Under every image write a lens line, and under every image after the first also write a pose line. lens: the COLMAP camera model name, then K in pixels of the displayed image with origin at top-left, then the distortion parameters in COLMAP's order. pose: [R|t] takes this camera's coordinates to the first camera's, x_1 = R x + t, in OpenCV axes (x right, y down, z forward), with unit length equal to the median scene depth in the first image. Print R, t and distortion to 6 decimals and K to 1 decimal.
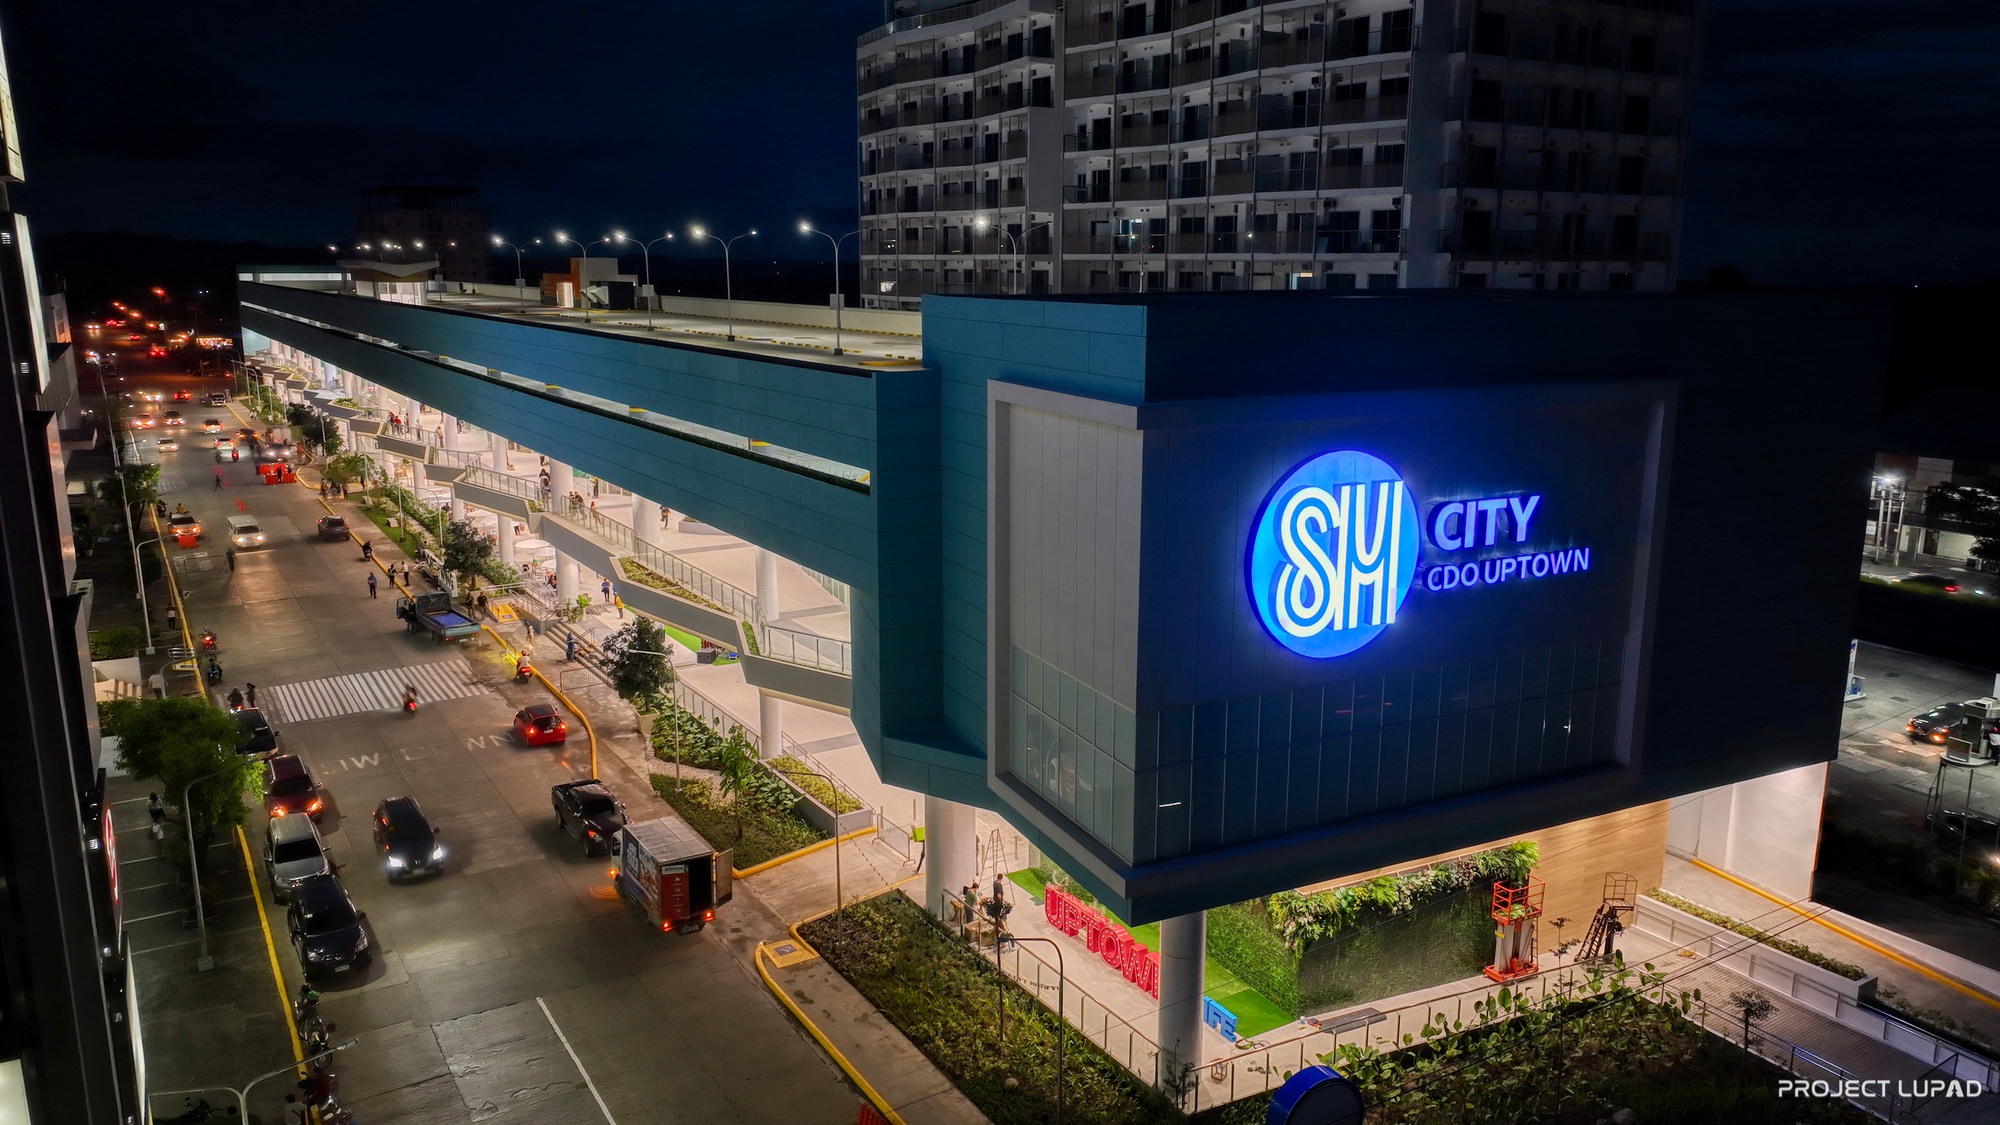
lens RADIAL K [[1408.4, 0, 1006.9], [0, 1408.4, 558.7], [0, 0, 1]] dist [-0.003582, 0.017447]
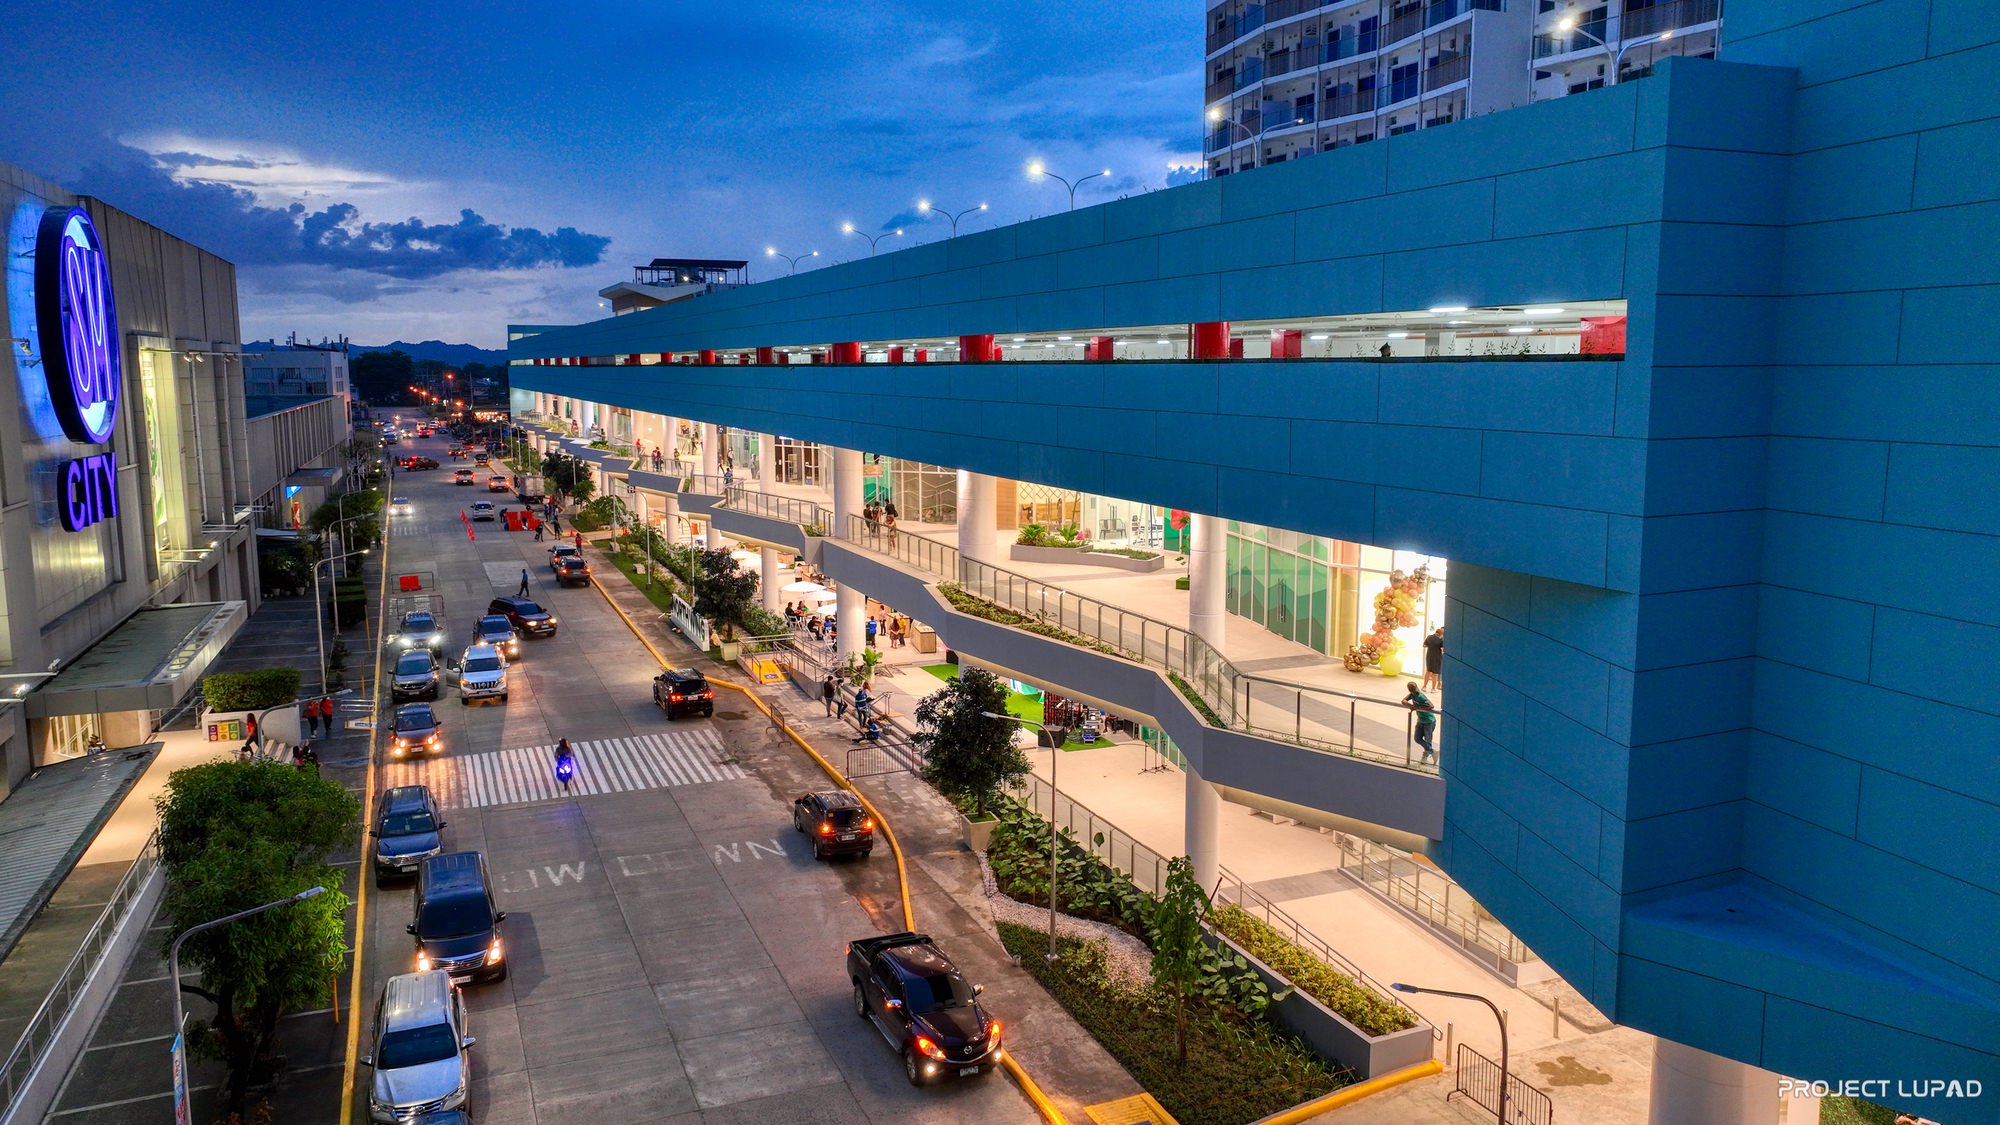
lens RADIAL K [[1408.4, 0, 1005.4], [0, 1408.4, 560.5], [0, 0, 1]] dist [-0.003582, 0.017447]
pose [[0.985914, 0.017141, -0.166373, -0.141803], [-0.028690, 0.997323, -0.067257, 0.035131], [0.164775, 0.071083, 0.983766, 0.364826]]
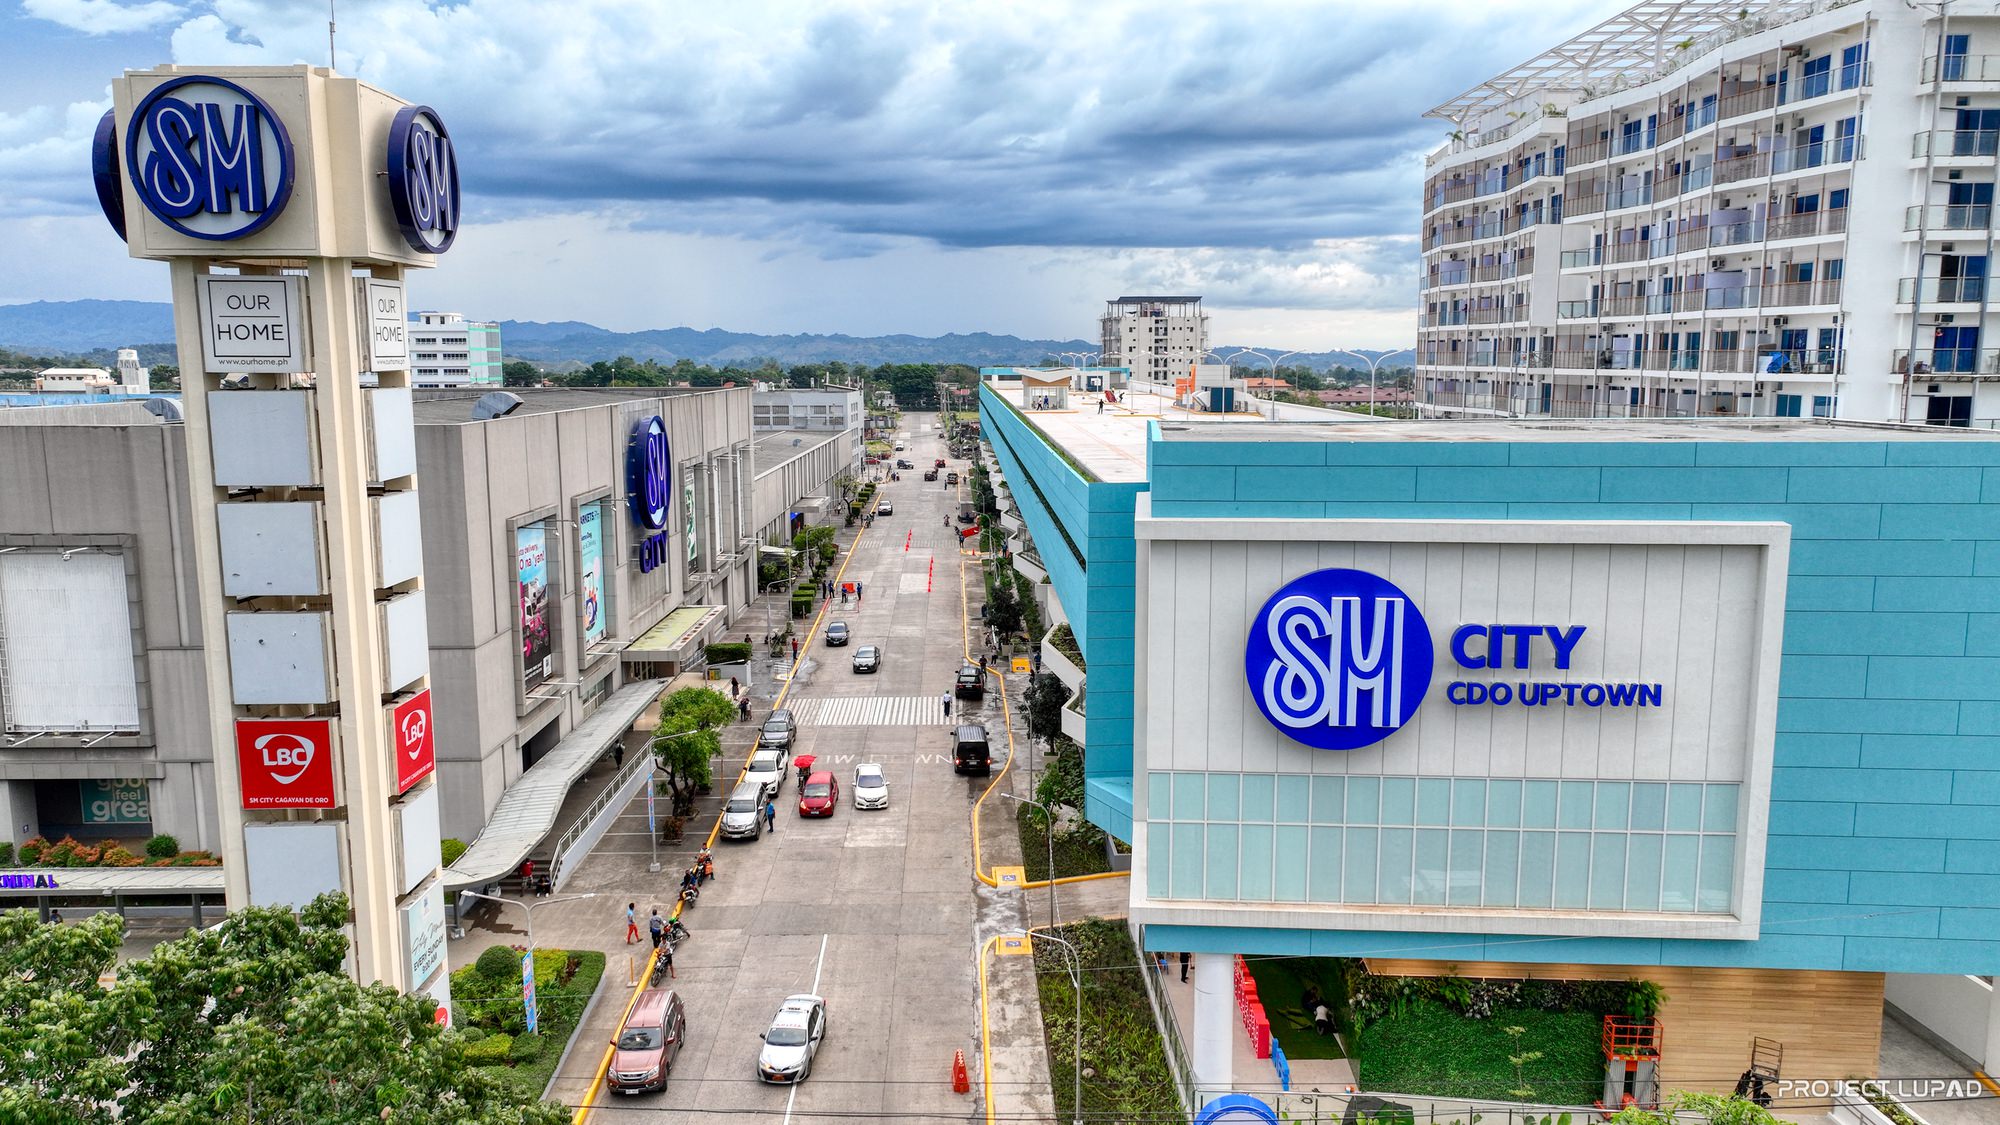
lens RADIAL K [[1408.4, 0, 1001.2], [0, 1408.4, 567.2], [0, 0, 1]] dist [-0.003582, 0.017447]
pose [[0.860090, 0.071662, -0.505083, 0.306966], [-0.101474, 0.994332, -0.031719, -0.007124], [0.499948, 0.078534, 0.862487, -0.067488]]
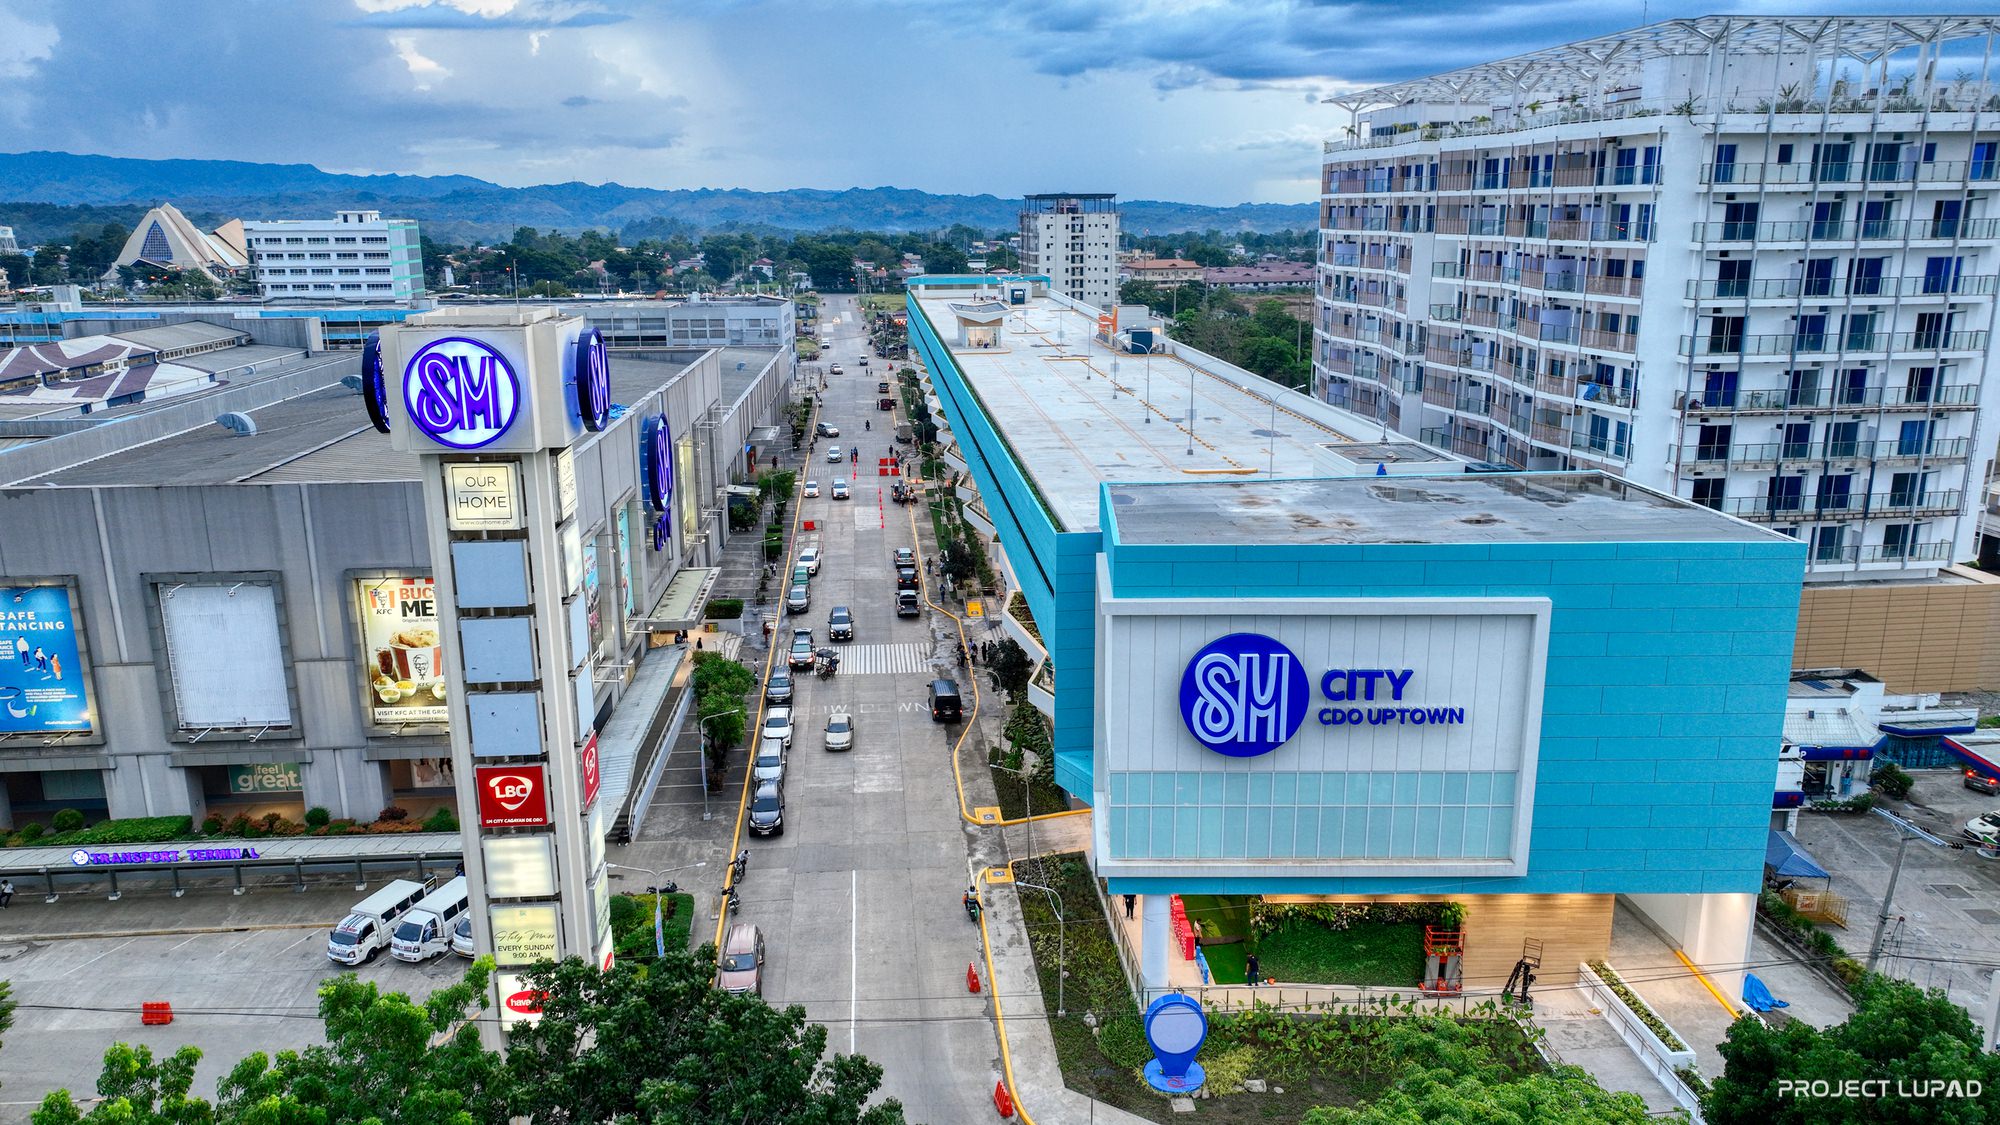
lens RADIAL K [[1408.4, 0, 1002.3], [0, 1408.4, 567.0], [0, 0, 1]] dist [-0.003582, 0.017447]
pose [[0.891631, 0.105041, -0.440409, 0.369812], [-0.086662, 0.994325, 0.061703, -0.122333], [0.444391, -0.016850, 0.895675, -0.312592]]
